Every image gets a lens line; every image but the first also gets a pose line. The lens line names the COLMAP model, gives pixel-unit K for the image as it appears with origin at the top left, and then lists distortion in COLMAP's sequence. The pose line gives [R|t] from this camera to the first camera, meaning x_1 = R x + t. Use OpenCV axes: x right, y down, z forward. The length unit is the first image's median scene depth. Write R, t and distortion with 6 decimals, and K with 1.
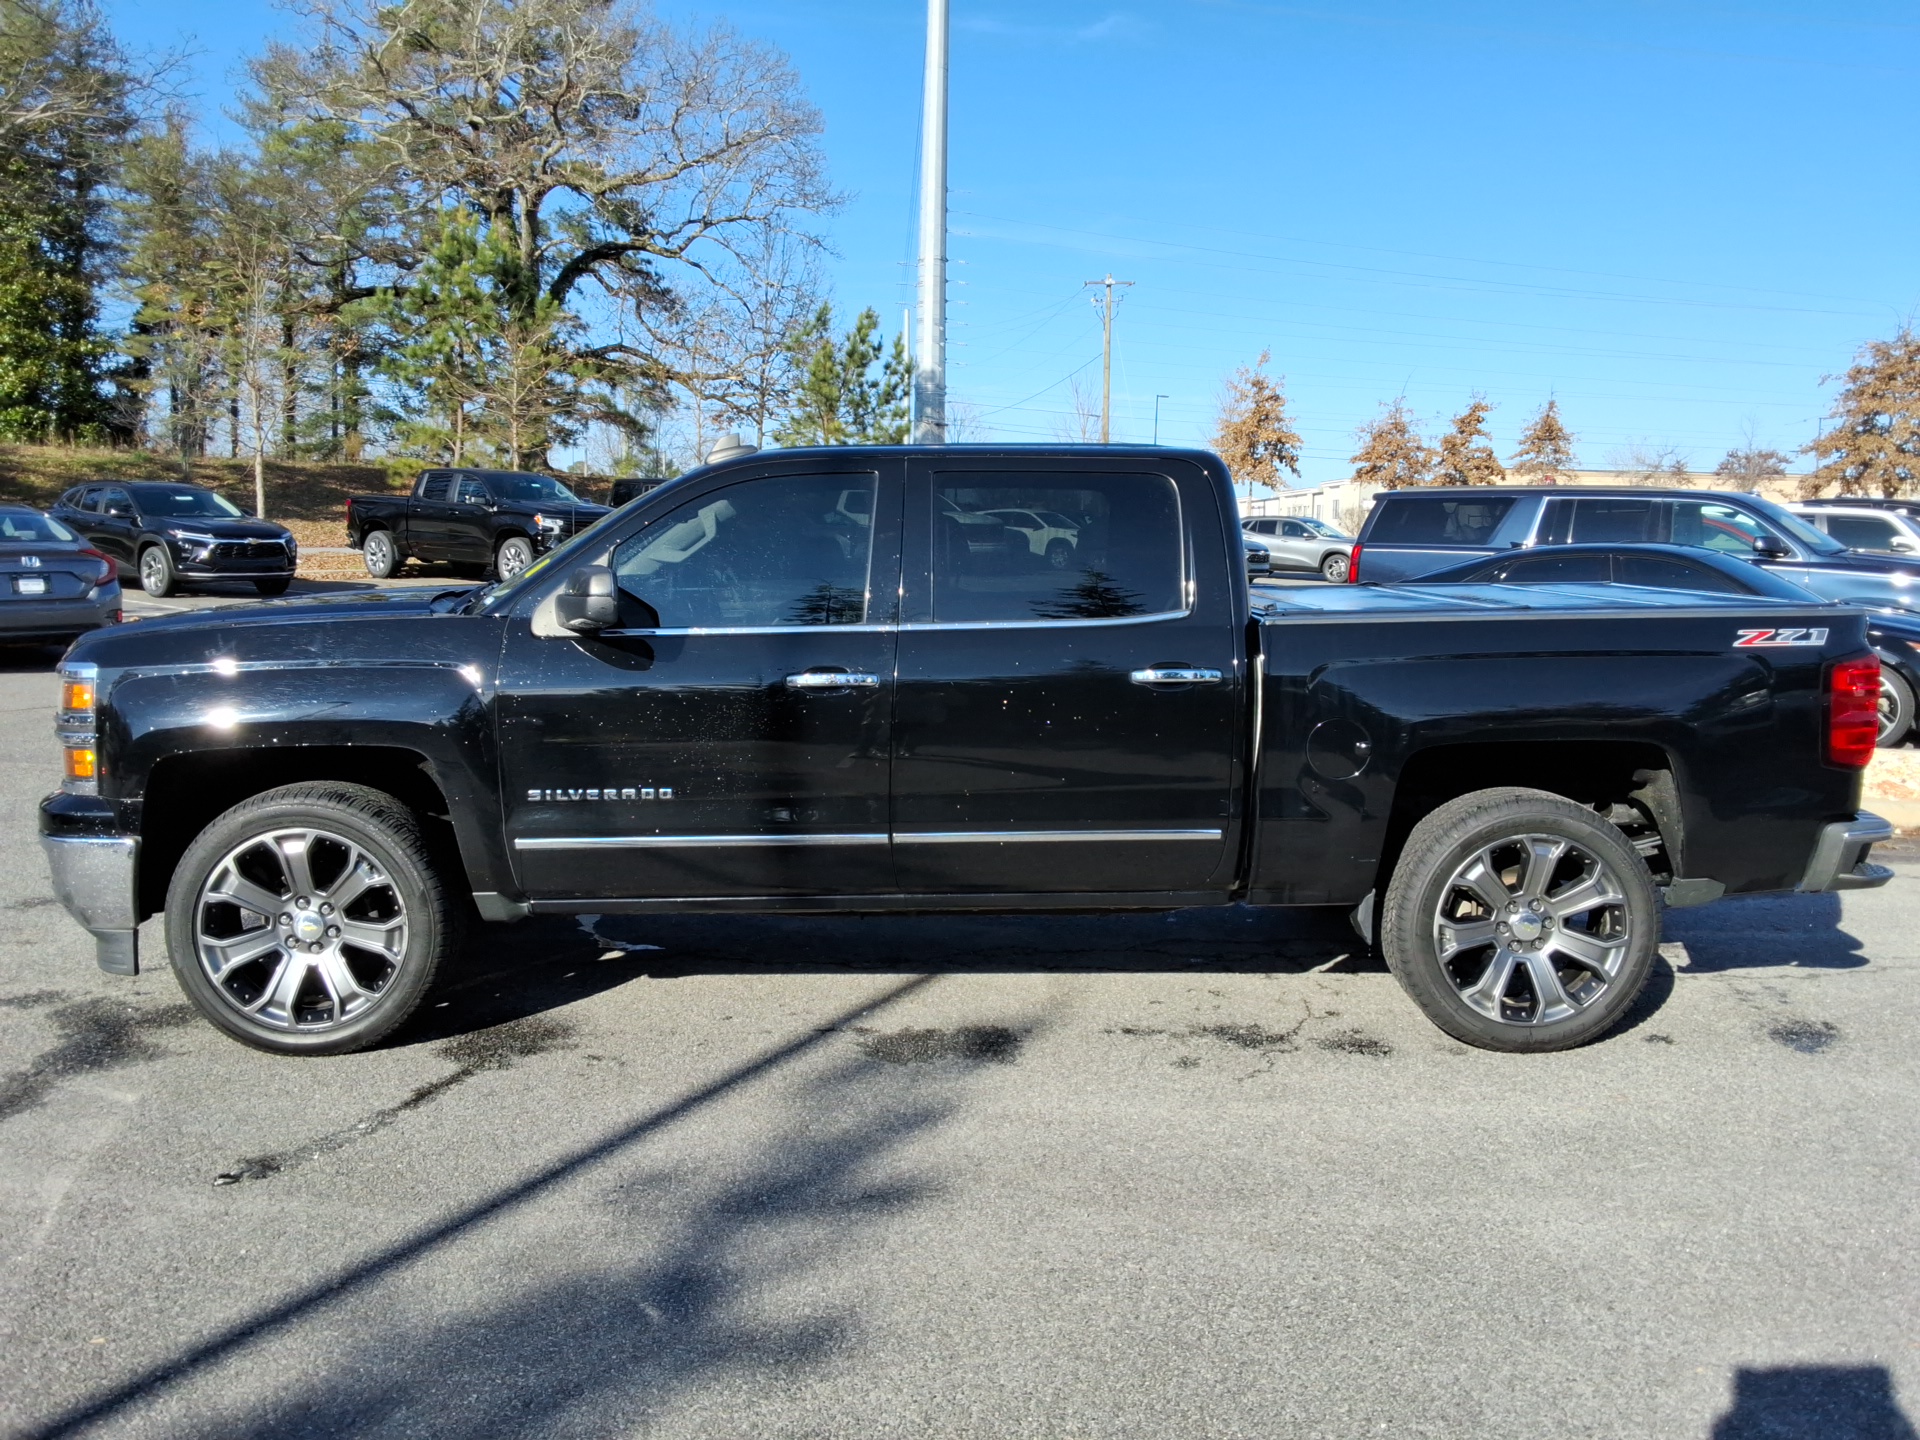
lens RADIAL K [[1518.1, 0, 956.6], [0, 1518.1, 737.4], [0, 0, 1]] dist [0.076719, -0.121654]
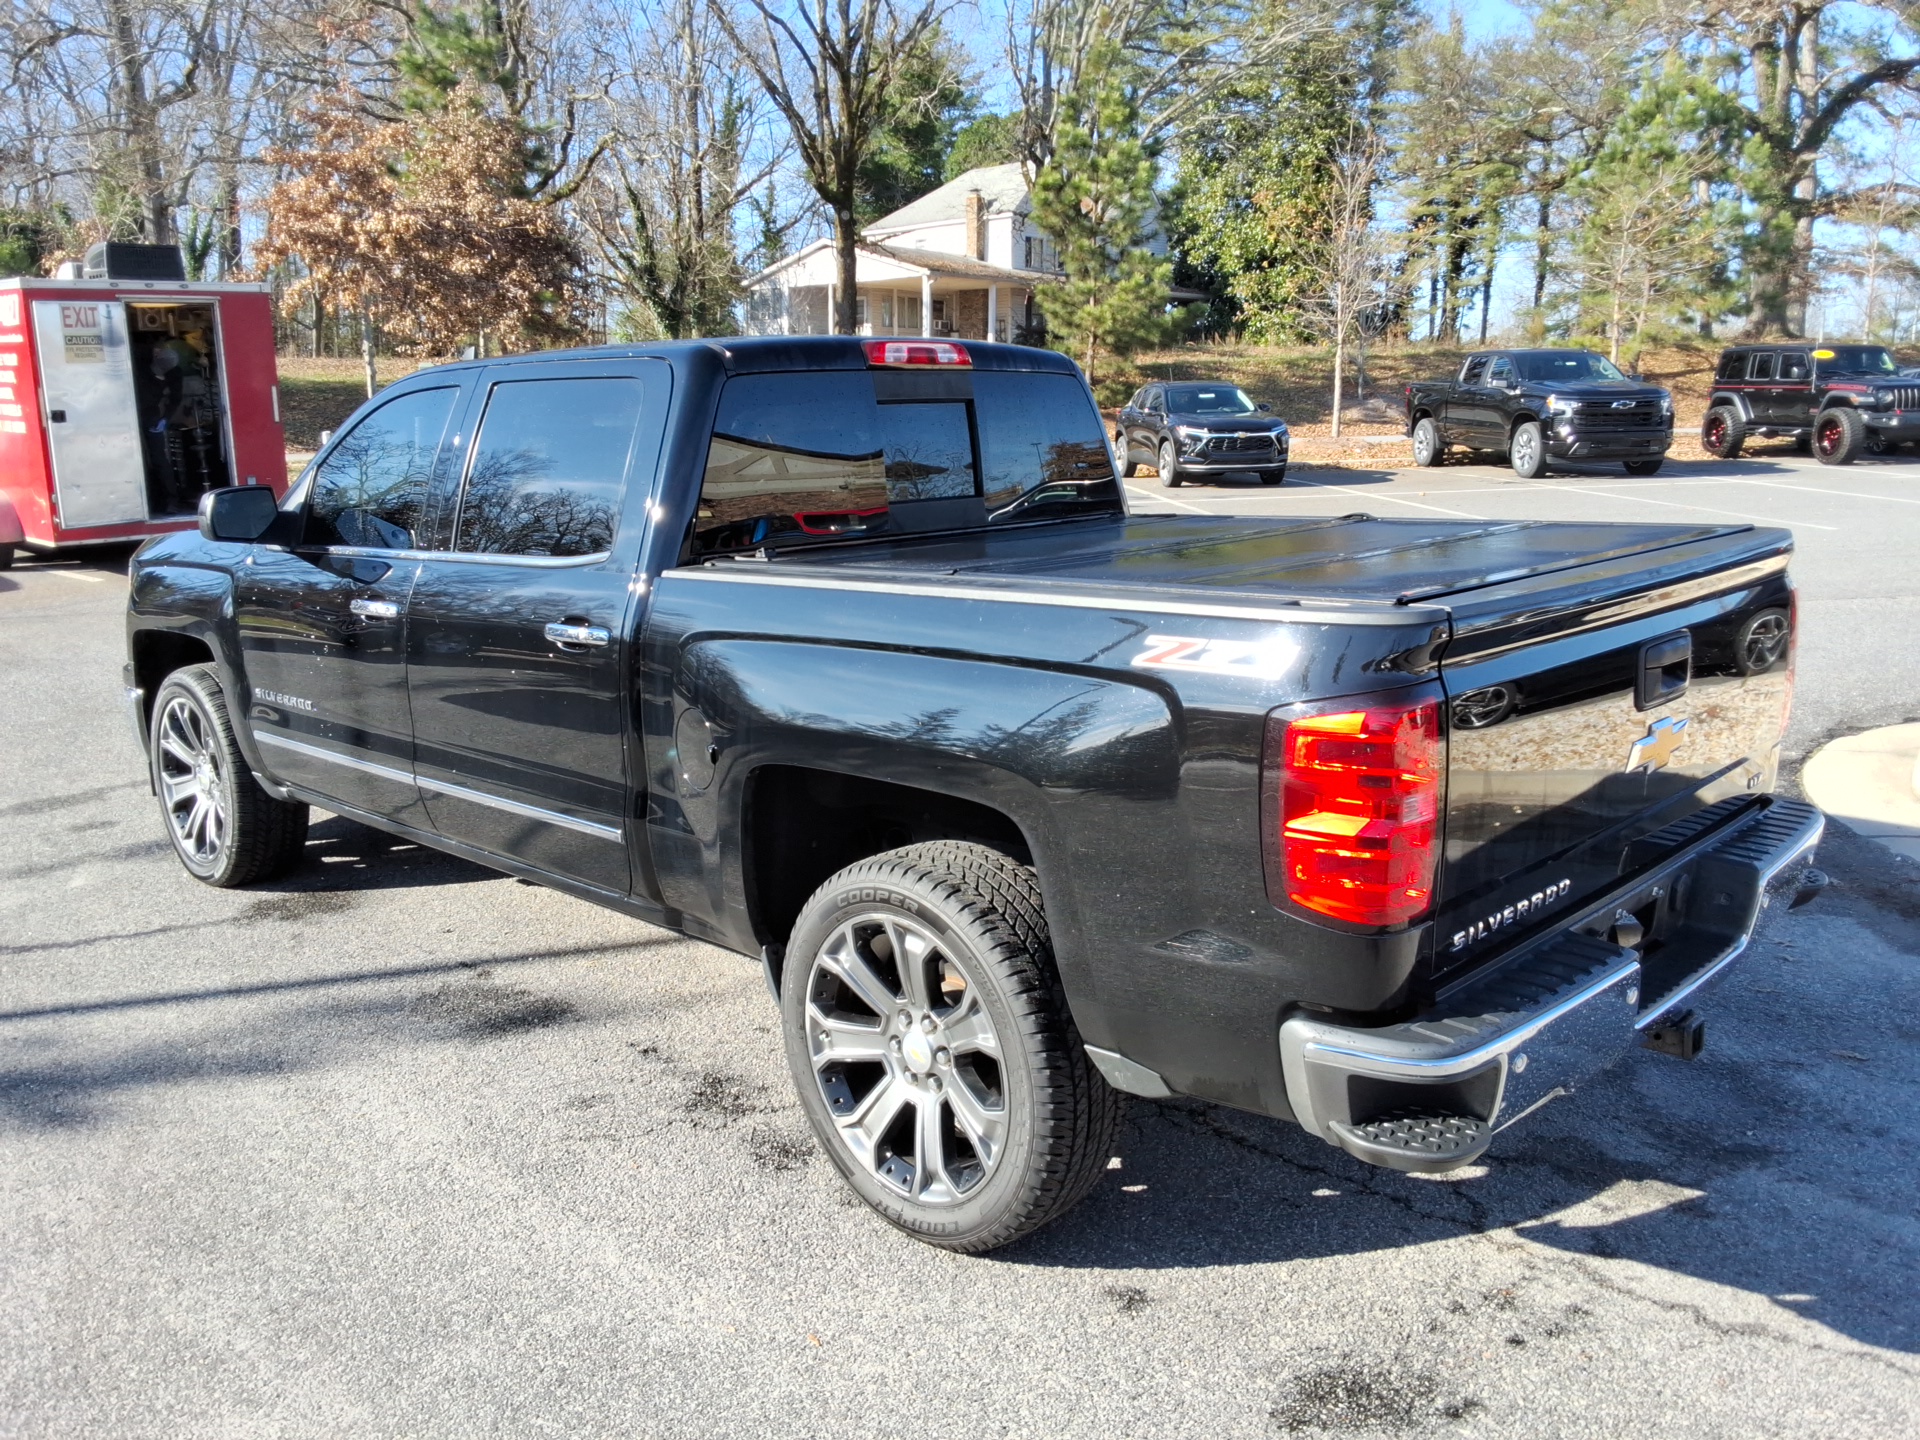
lens RADIAL K [[1518.1, 0, 956.6], [0, 1518.1, 706.9], [0, 0, 1]] dist [0.076719, -0.121654]
pose [[0.683180, 0.114974, -0.721142, 0.089361], [-0.073493, 0.993339, 0.088747, -0.009110], [0.726542, -0.007631, 0.687079, 0.060109]]
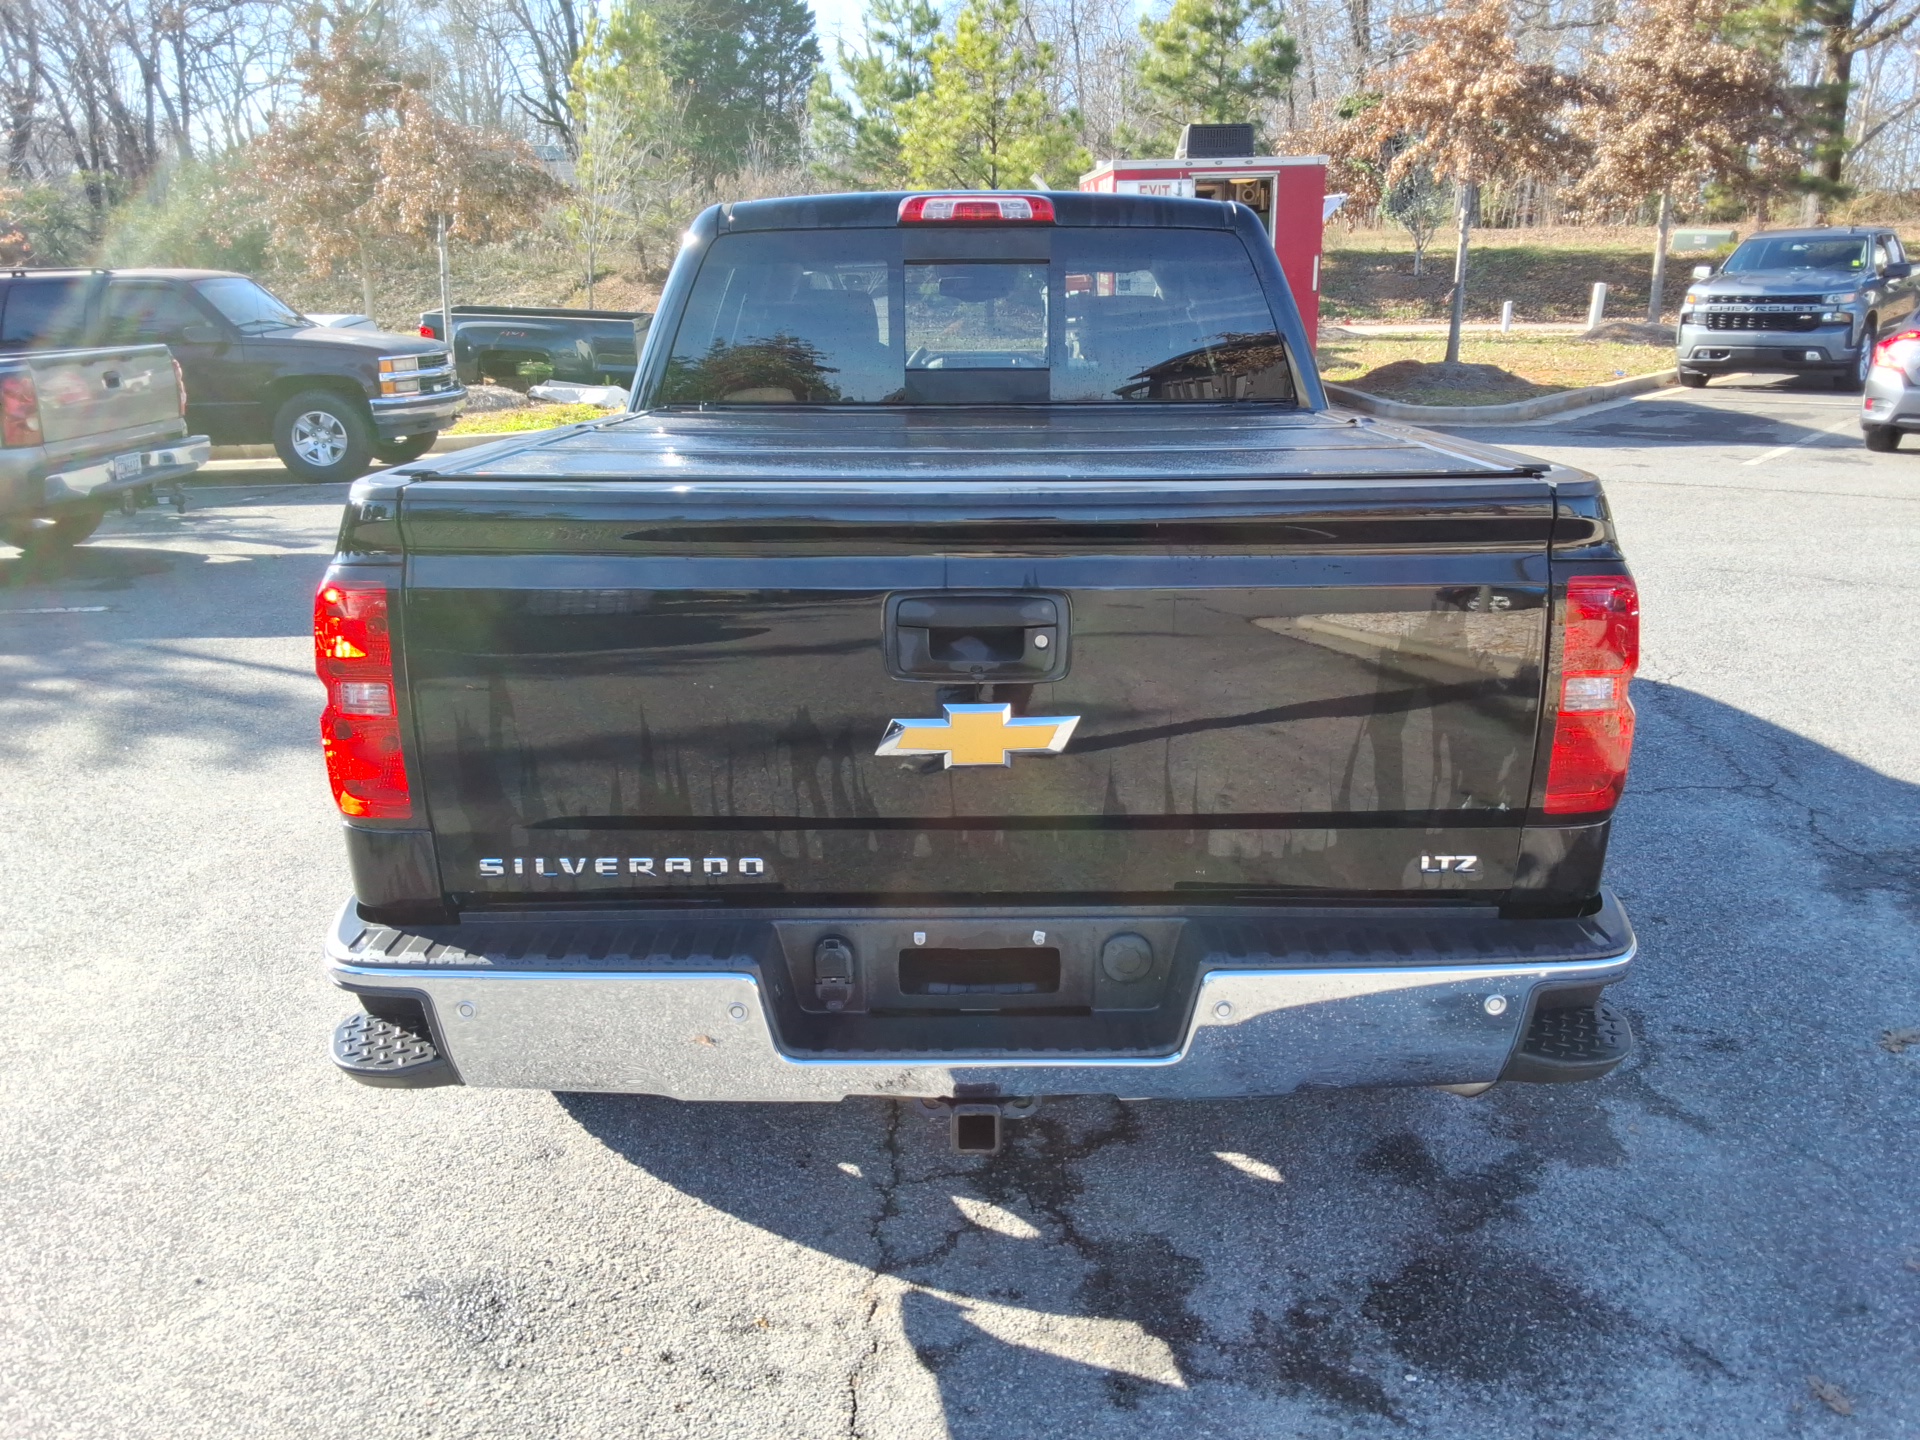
lens RADIAL K [[1518.1, 0, 1000.3], [0, 1518.1, 700.5], [0, 0, 1]] dist [0.076719, -0.121654]
pose [[-0.046492, 0.243753, -0.968722, 0.109655], [-0.134318, 0.959439, 0.247863, -0.017153], [0.989847, 0.141640, -0.011866, 0.129606]]
